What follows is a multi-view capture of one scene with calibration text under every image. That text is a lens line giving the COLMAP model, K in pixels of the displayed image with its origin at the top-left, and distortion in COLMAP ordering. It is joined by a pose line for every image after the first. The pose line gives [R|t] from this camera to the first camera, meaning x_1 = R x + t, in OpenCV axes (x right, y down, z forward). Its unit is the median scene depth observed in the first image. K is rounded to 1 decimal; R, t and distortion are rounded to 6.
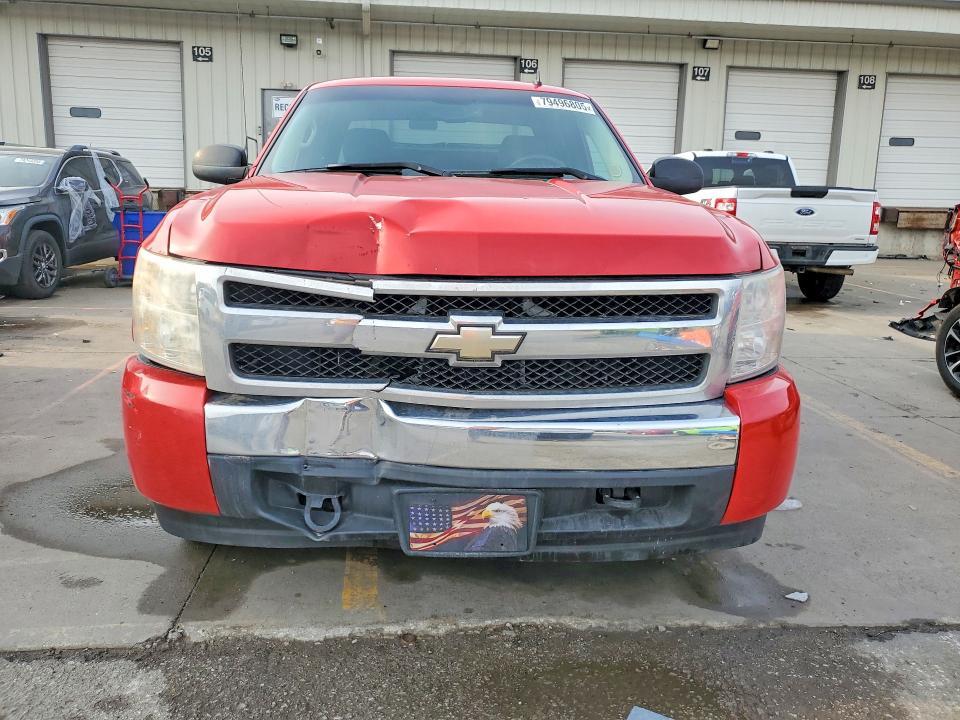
lens RADIAL K [[722.3, 0, 480.0], [0, 722.3, 360.0], [0, 0, 1]] dist [-0.037923, 0.054603]
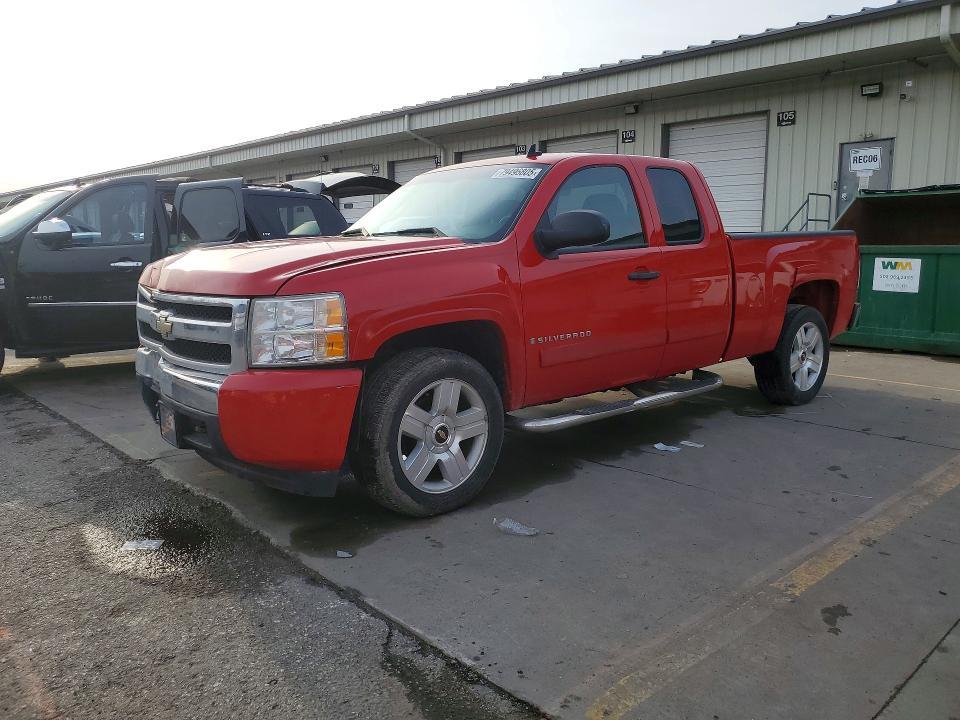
lens RADIAL K [[757.4, 0, 481.8], [0, 757.4, 343.7], [0, 0, 1]] dist [0.000845, 0.008099]
pose [[0.602303, 0.077568, -0.794490, 0.239752], [-0.161656, 0.986498, -0.026238, -0.008053], [0.781728, 0.144237, 0.606710, 0.044149]]
